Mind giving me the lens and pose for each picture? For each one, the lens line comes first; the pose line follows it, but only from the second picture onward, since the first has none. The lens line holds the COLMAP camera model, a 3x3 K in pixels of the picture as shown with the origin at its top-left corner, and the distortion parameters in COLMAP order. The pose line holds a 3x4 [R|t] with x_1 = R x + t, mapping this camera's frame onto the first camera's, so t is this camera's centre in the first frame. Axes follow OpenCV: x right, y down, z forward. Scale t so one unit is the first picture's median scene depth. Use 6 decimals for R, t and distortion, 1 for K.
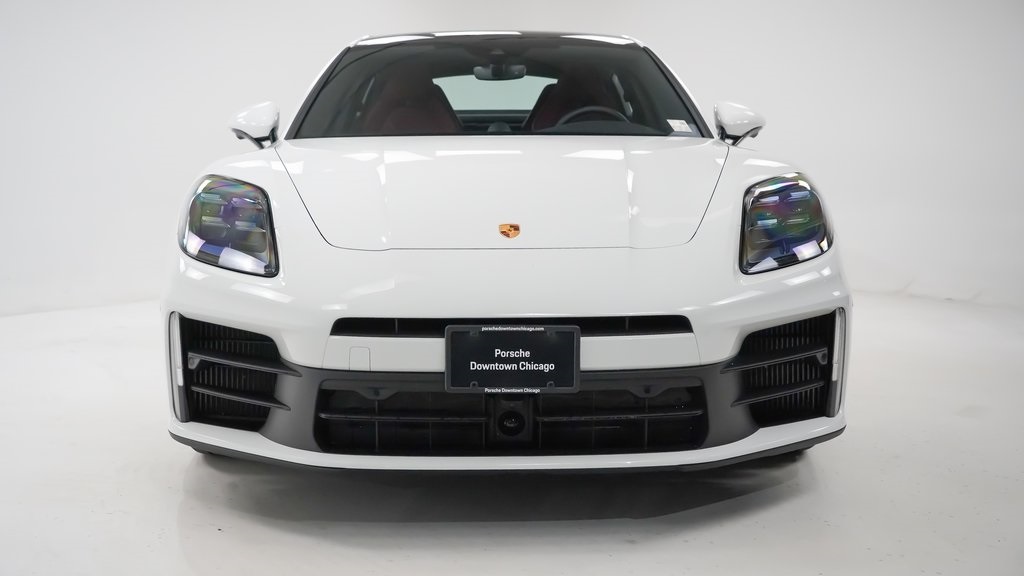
lens RADIAL K [[1211.2, 0, 514.8], [0, 1211.2, 280.3], [0, 0, 1]] dist [-0.026733, 0.000000]
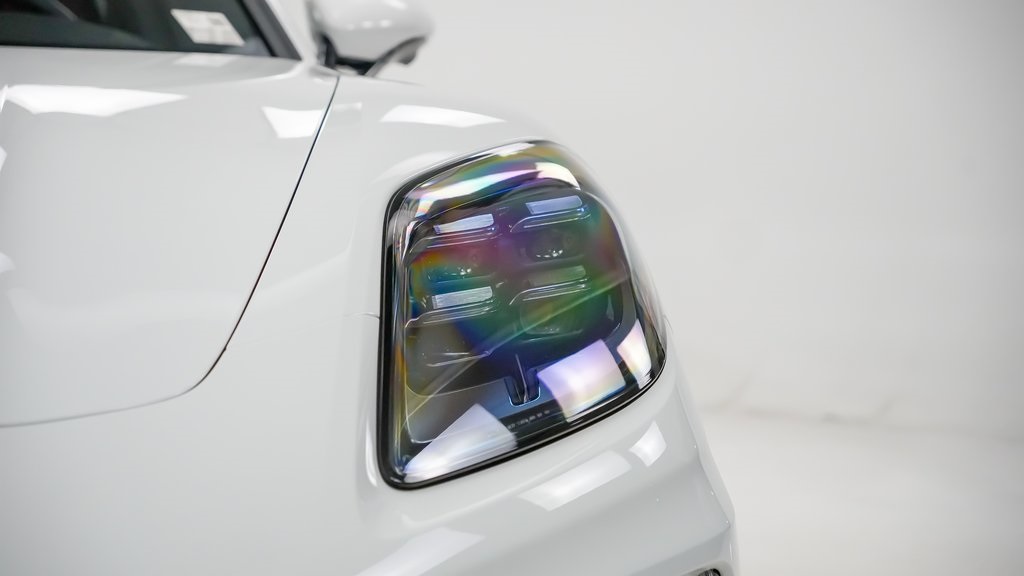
lens RADIAL K [[2125.9, 0, 510.7], [0, 2125.9, 287.7], [0, 0, 1]] dist [-0.080617, 0.000000]
pose [[0.970330, -0.034572, 0.239299, 0.084879], [0.042273, 0.998738, -0.027121, -0.033356], [-0.238059, 0.036432, 0.970567, 0.439555]]
